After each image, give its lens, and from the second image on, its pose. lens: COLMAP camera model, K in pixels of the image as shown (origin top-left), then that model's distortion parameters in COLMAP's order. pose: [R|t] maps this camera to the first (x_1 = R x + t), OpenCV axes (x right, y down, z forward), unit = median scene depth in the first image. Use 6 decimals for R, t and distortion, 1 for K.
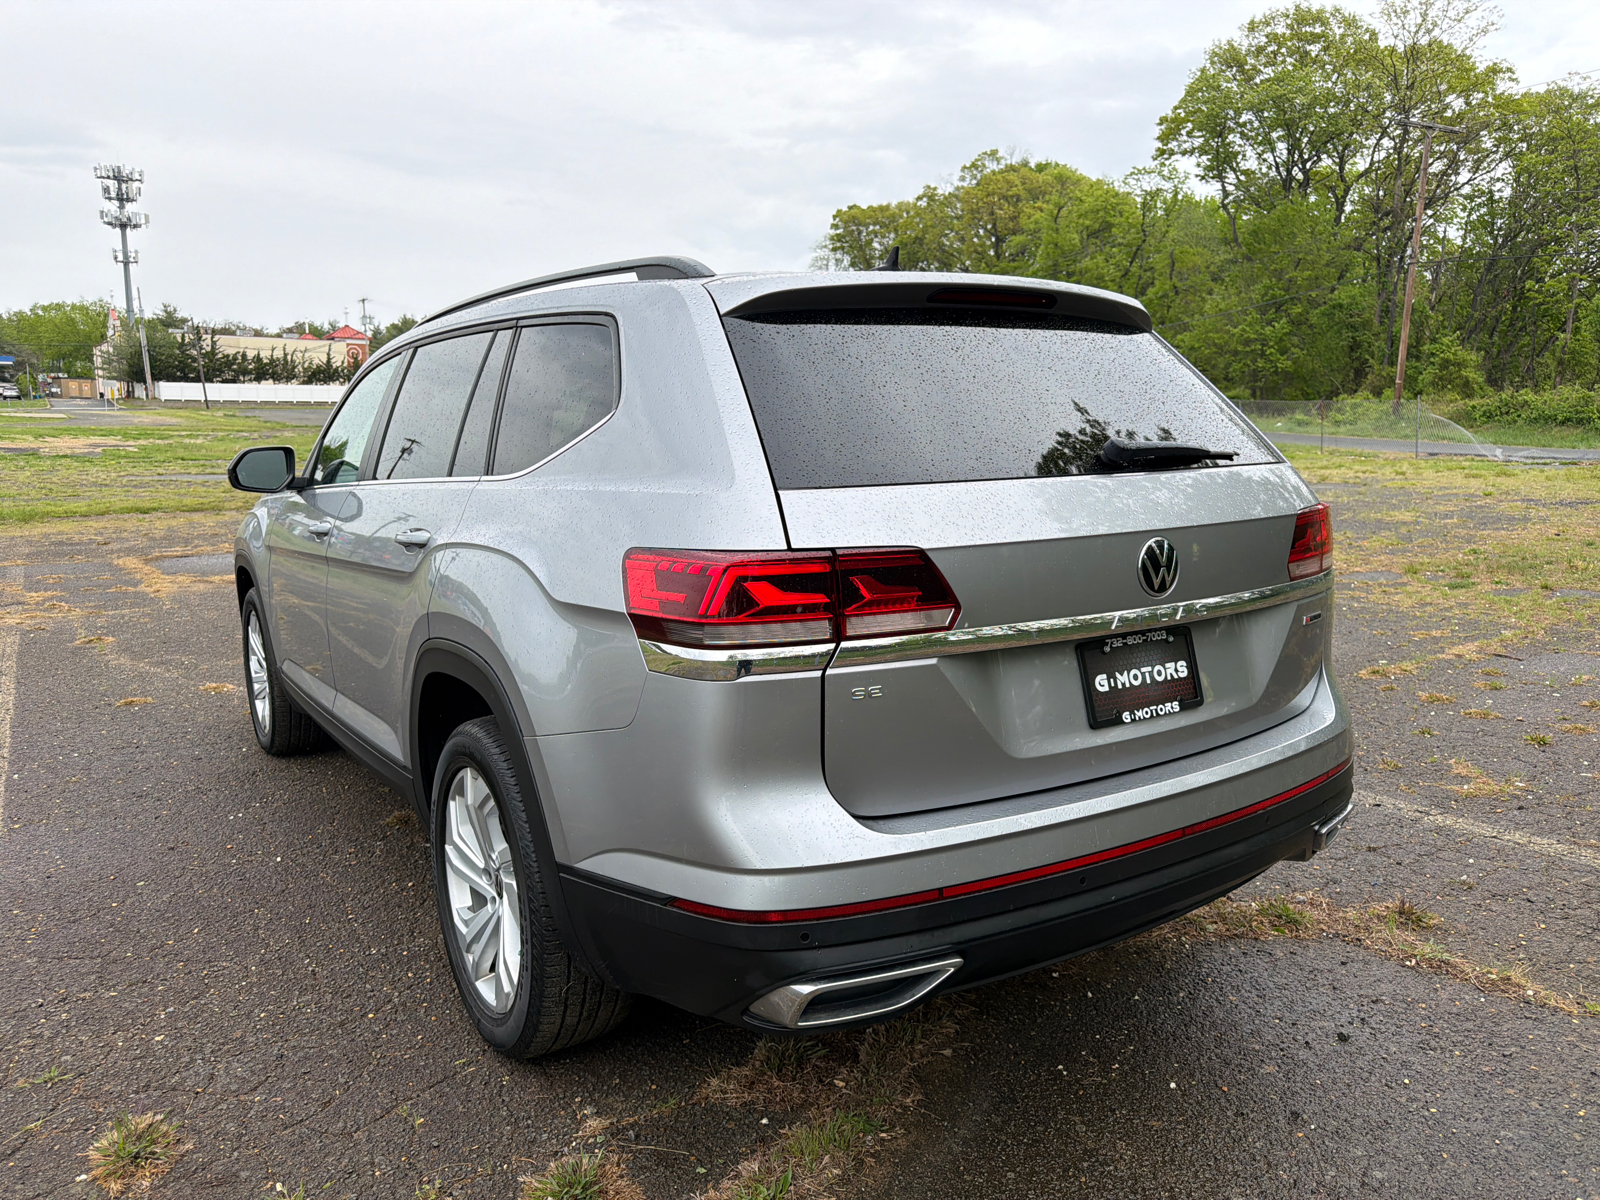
lens RADIAL K [[1234.9, 0, 800.1], [0, 1234.9, 593.0], [0, 0, 1]] dist [0.020834, -0.027096]
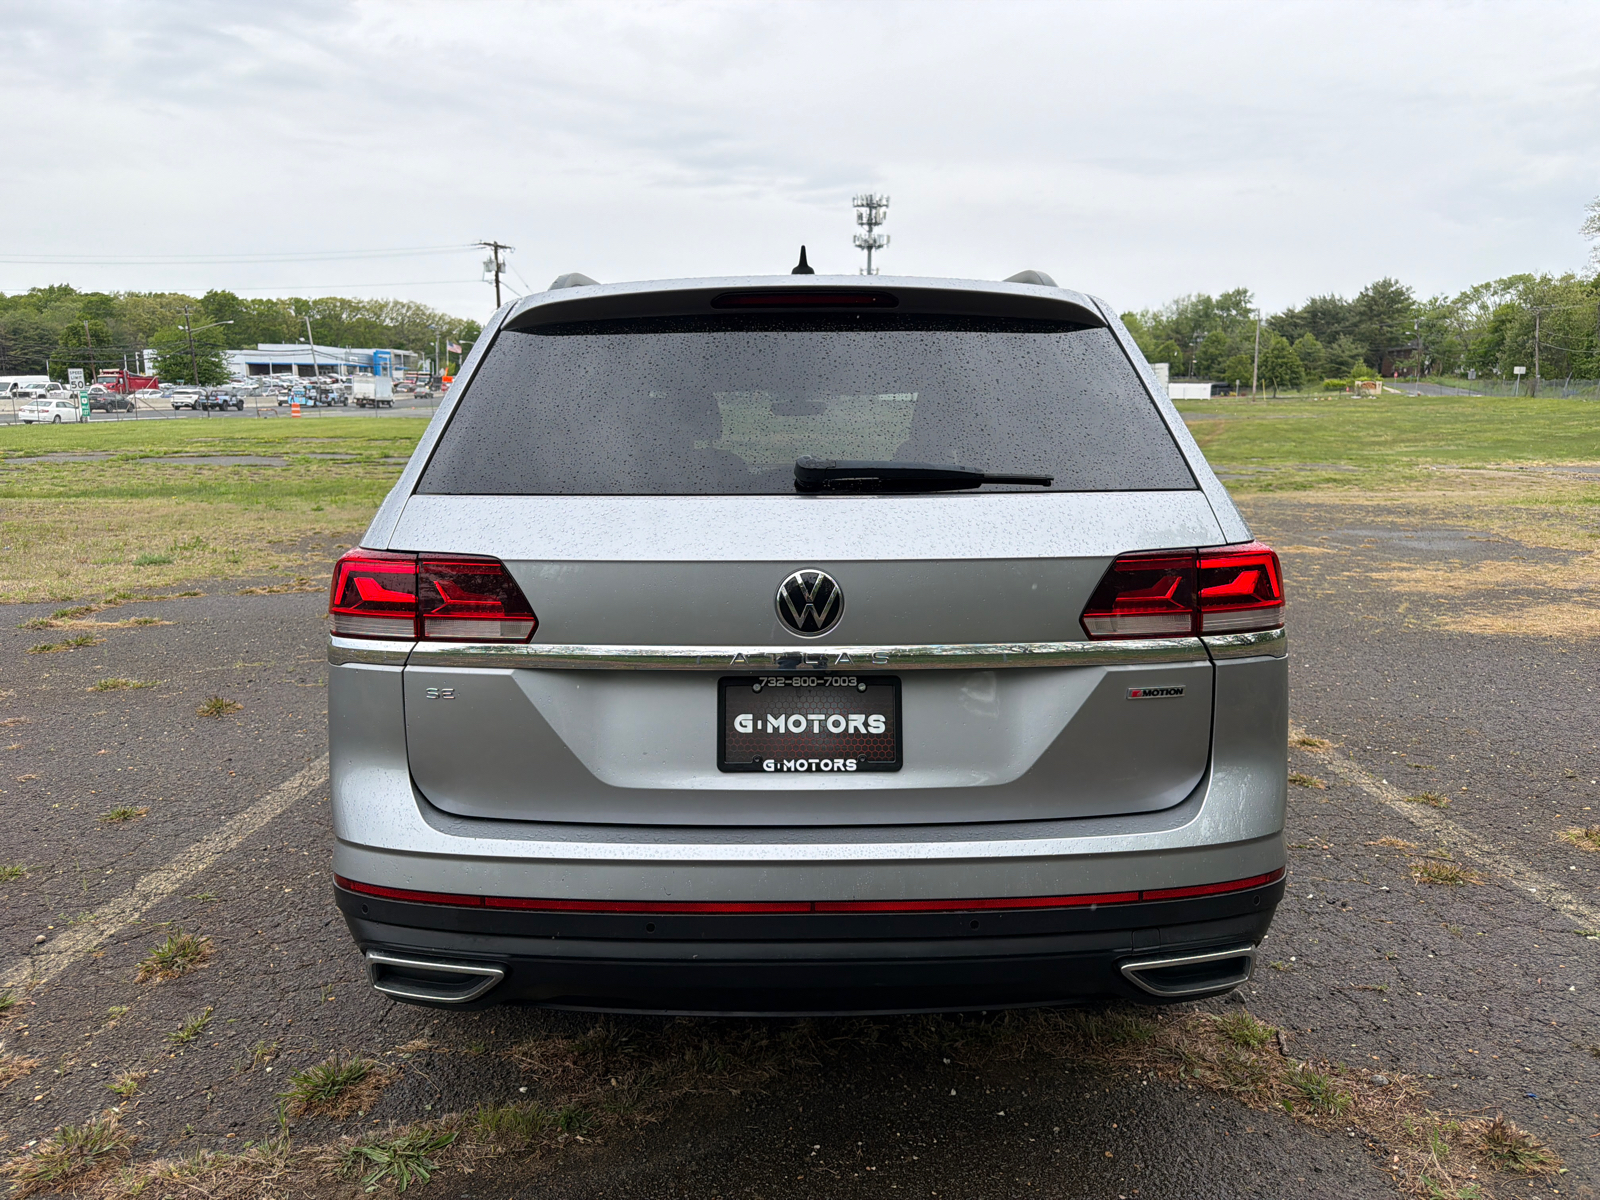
lens RADIAL K [[1206.3, 0, 768.5], [0, 1206.3, 601.4], [0, 0, 1]] dist [0.041016, -0.009111]
pose [[0.823230, 0.092803, -0.560071, 0.519451], [-0.085246, 0.995570, 0.039664, -0.037142], [0.561271, 0.015091, 0.827495, 0.188873]]
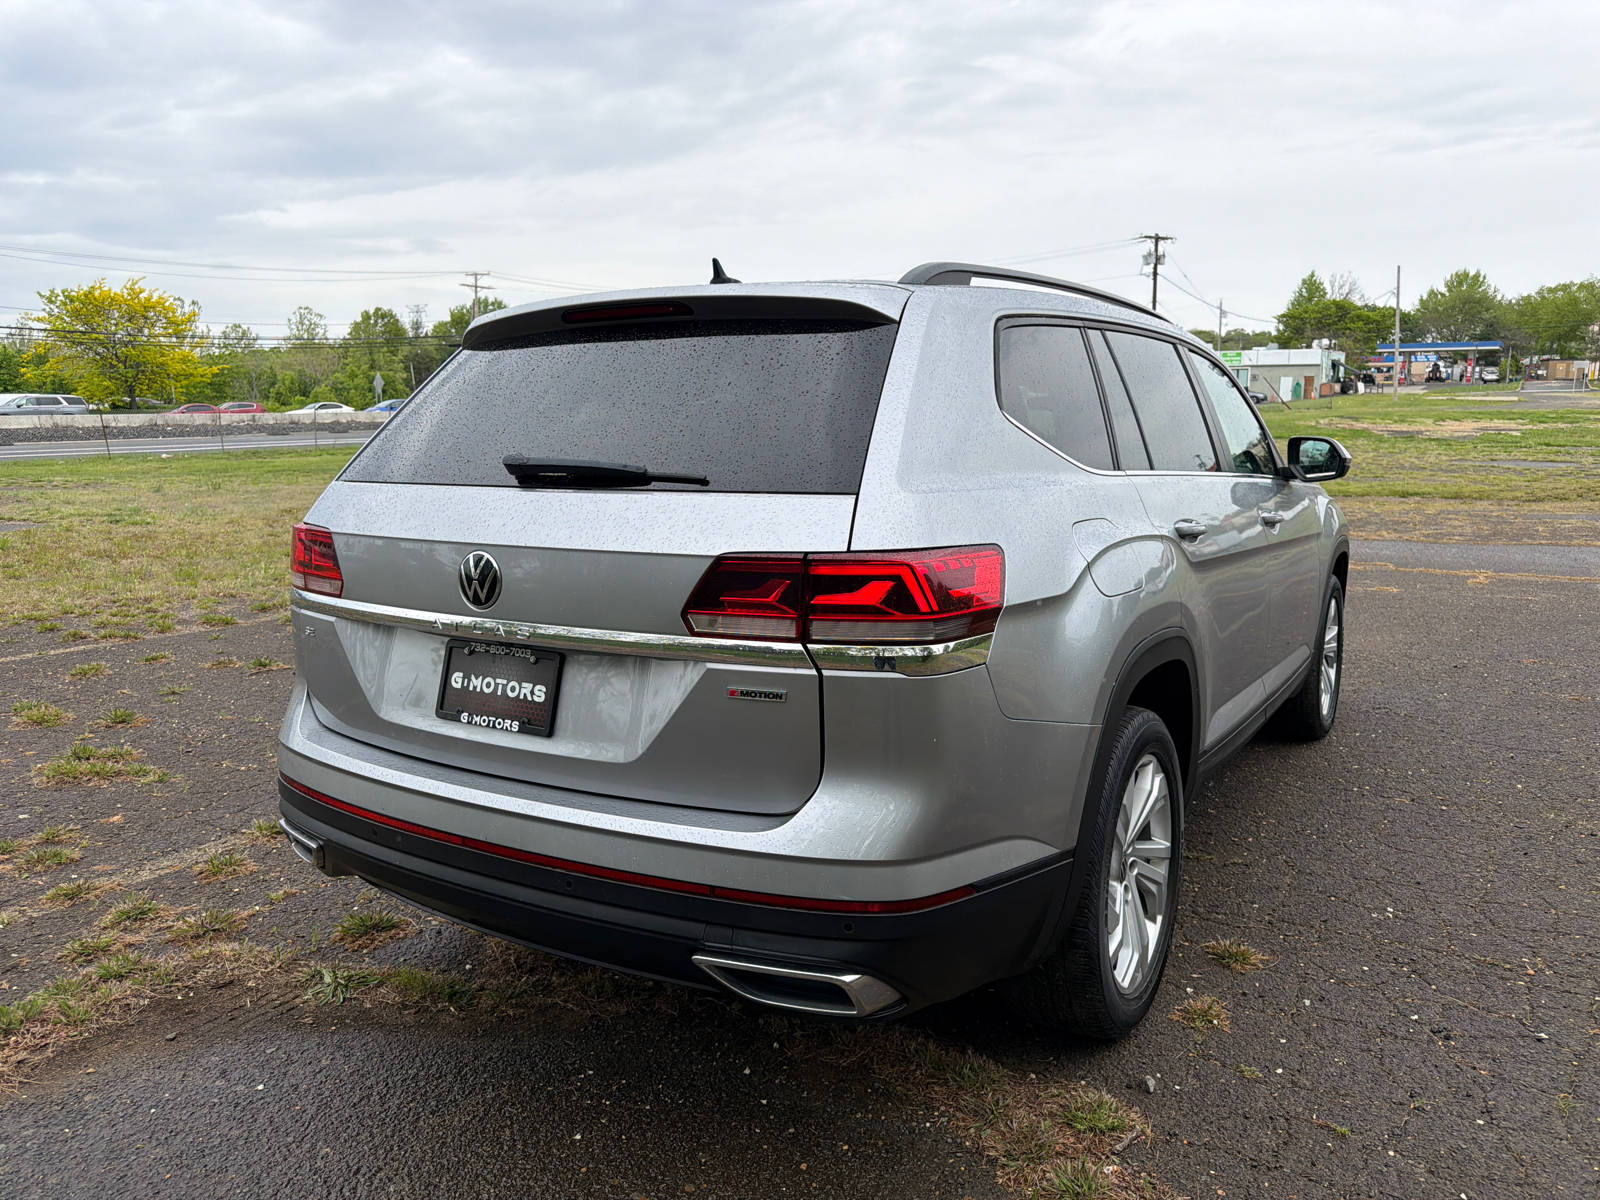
lens RADIAL K [[1168.6, 0, 800.0], [0, 1168.6, 600.0], [0, 0, 1]] dist [0.037606, 0.000305]
pose [[0.409047, 0.149481, -0.900187, 0.882664], [-0.122725, 0.986541, 0.108055, -0.098698], [0.904223, 0.066276, 0.421886, 0.579110]]
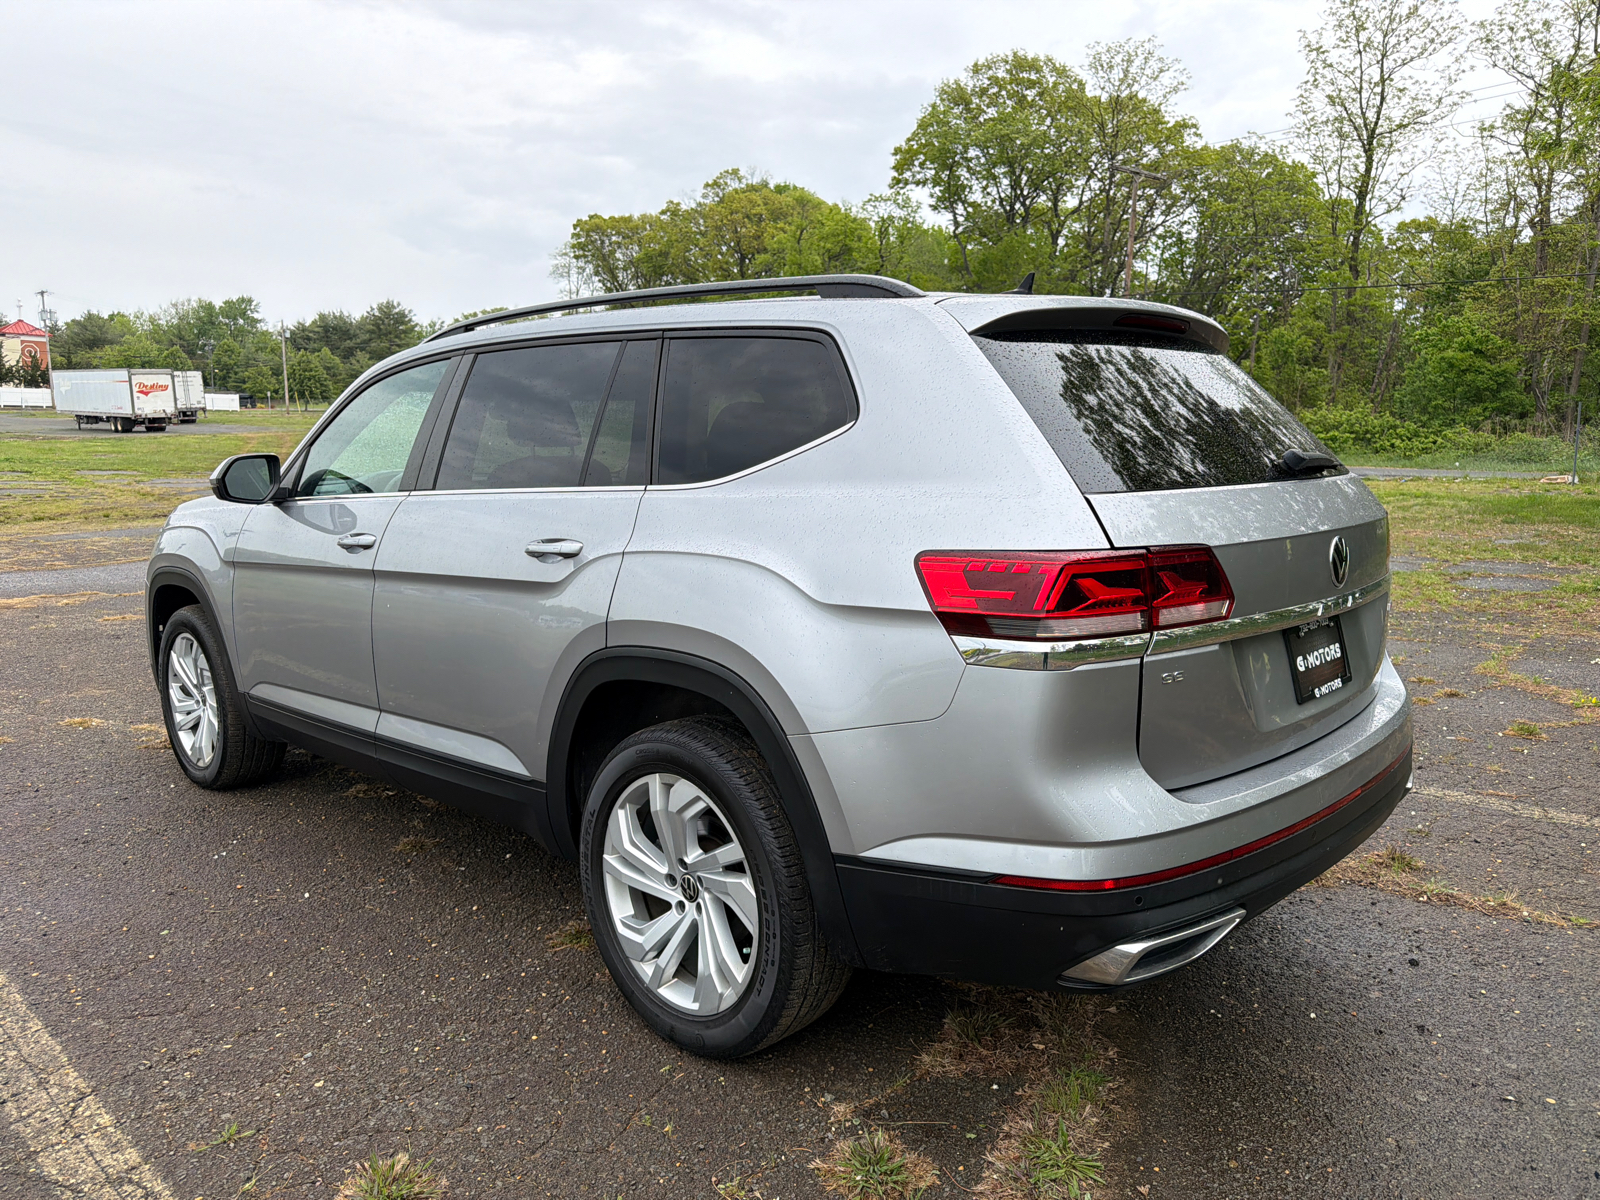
lens RADIAL K [[1234.4, 0, 806.1], [0, 1234.4, 598.5], [0, 0, 1]] dist [0.022680, -0.029151]
pose [[0.970685, -0.023401, 0.239212, -0.327157], [0.024866, 0.999686, -0.003104, 0.003435], [-0.239064, 0.008961, 0.970962, -0.001632]]
